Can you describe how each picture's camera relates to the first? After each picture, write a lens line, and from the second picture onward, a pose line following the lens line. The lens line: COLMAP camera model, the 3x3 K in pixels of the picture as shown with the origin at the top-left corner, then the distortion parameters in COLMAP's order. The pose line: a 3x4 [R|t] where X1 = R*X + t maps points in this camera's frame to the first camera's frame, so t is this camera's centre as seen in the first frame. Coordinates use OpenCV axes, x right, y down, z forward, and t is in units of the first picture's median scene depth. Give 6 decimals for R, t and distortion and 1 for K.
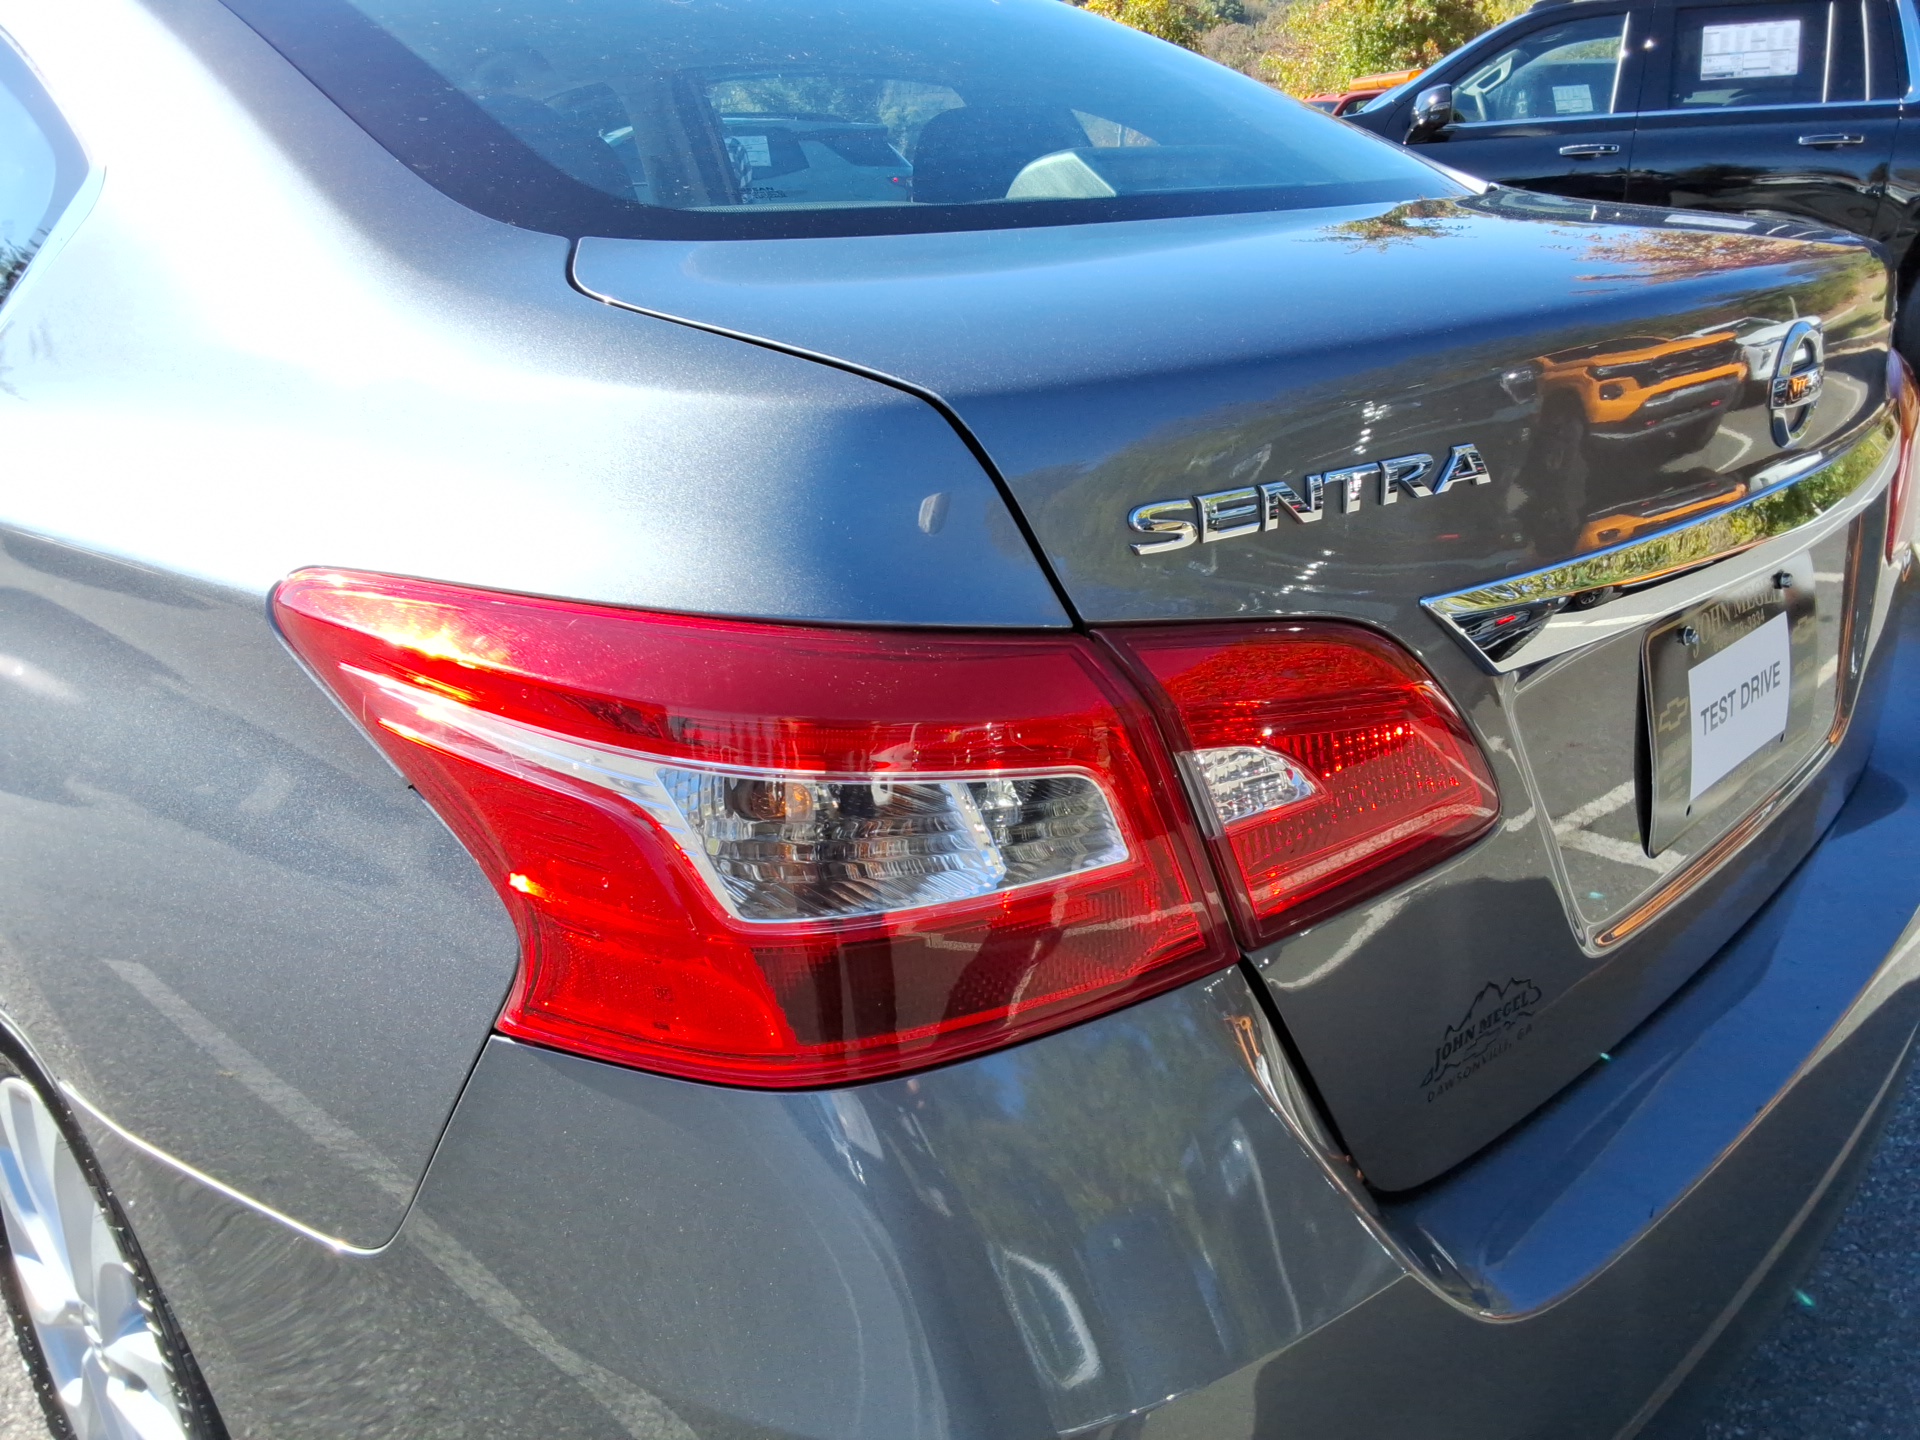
lens RADIAL K [[1552.6, 0, 978.9], [0, 1552.6, 698.0], [0, 0, 1]] dist [0.134398, -0.222988]
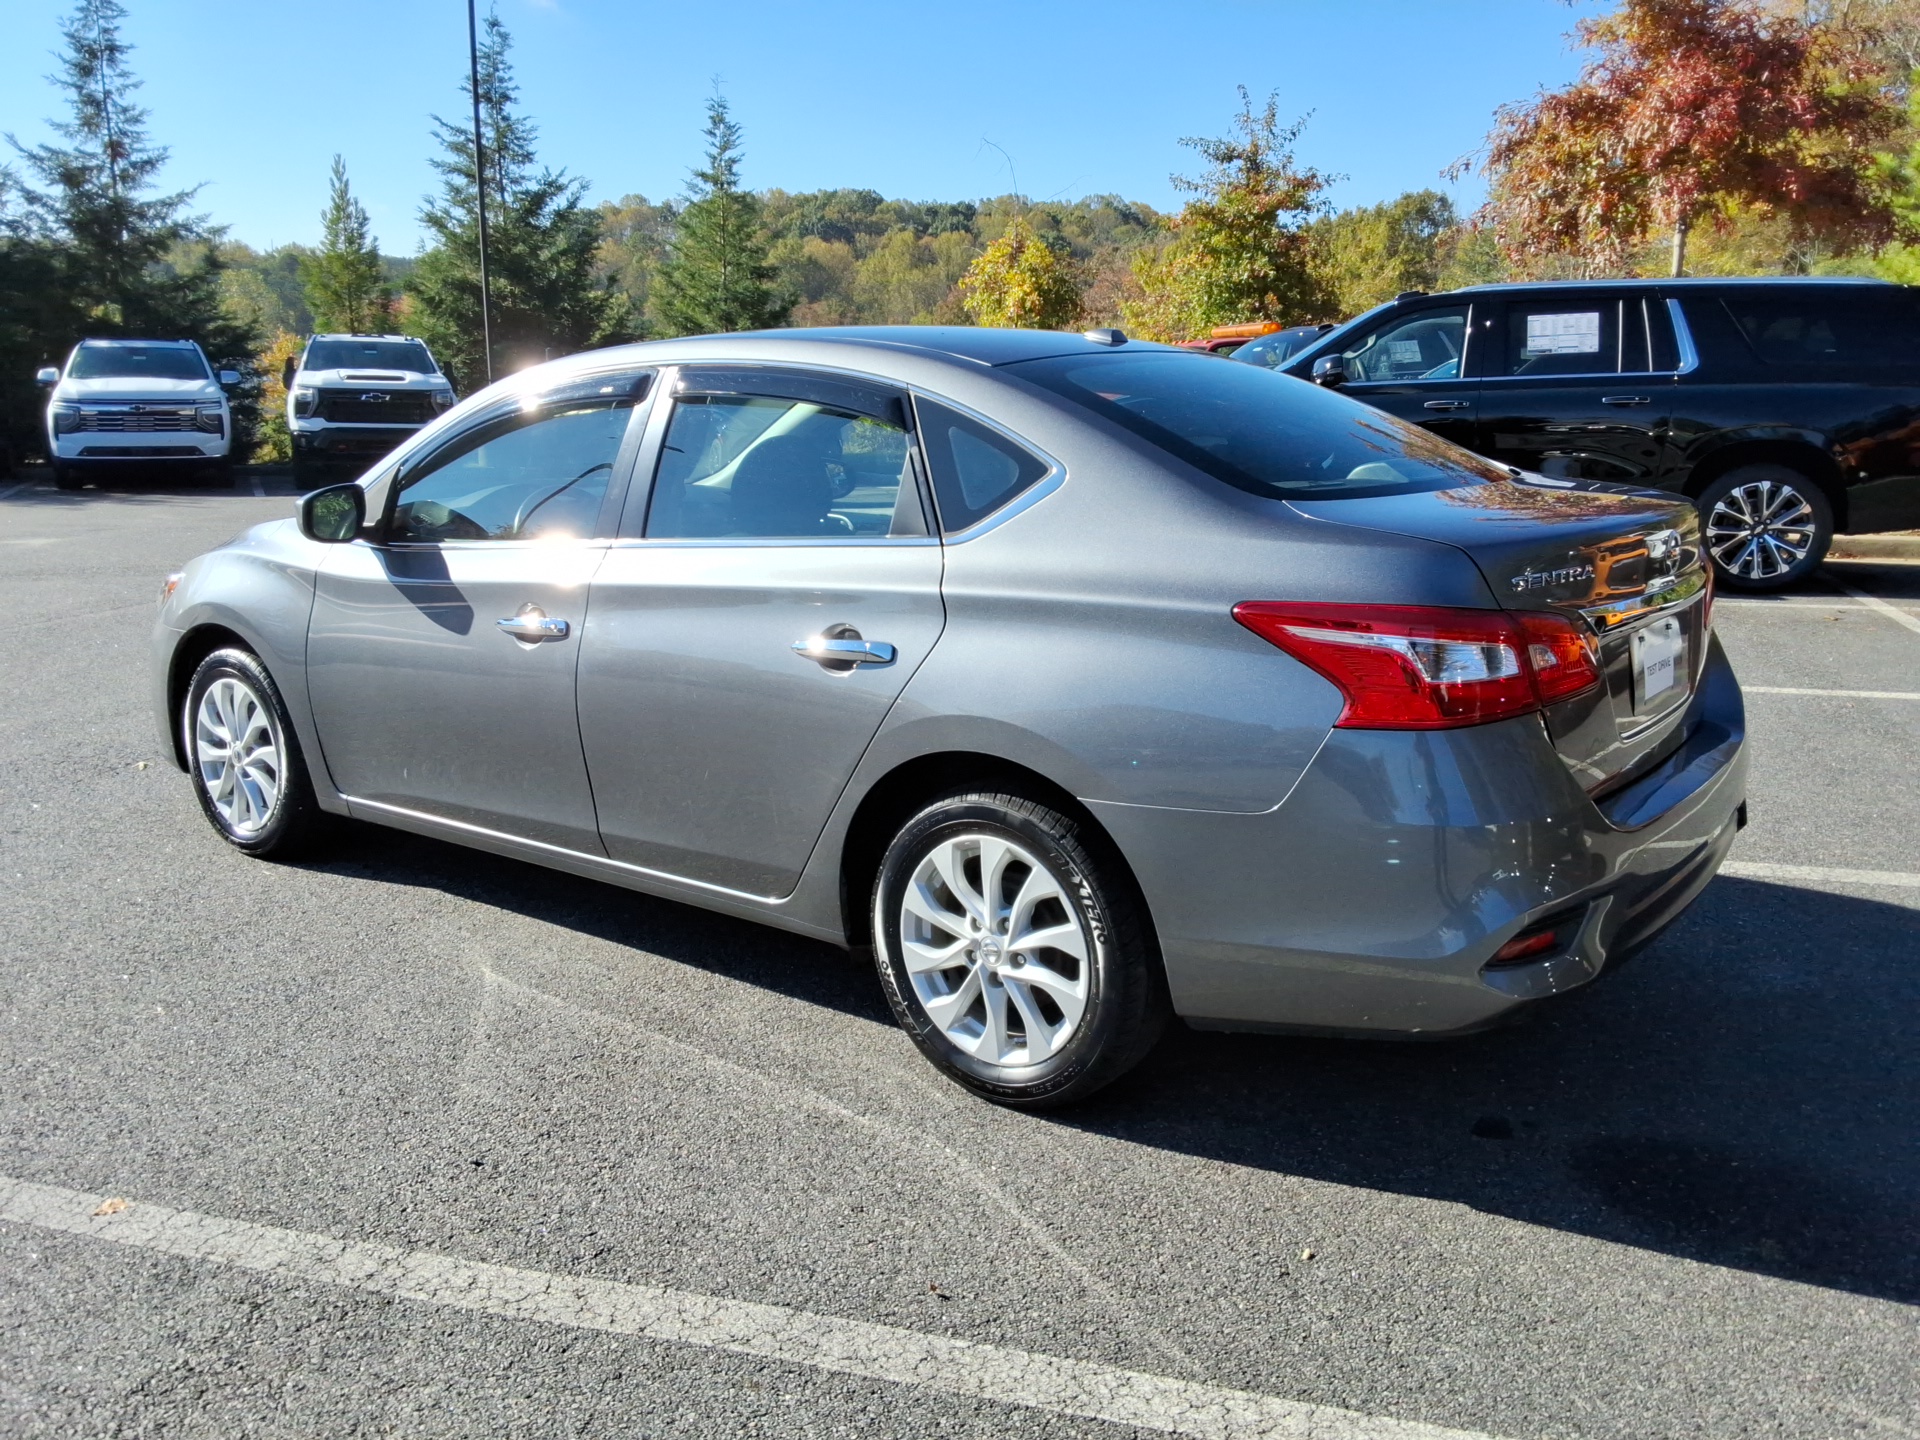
lens RADIAL K [[1566.3, 0, 985.3], [0, 1566.3, 711.8], [0, 0, 1]] dist [0.136397, -0.235285]
pose [[0.993692, -0.005166, 0.112021, -0.151323], [0.018316, 0.993001, -0.116674, 0.058052], [-0.110635, 0.117990, 0.986832, -0.242139]]
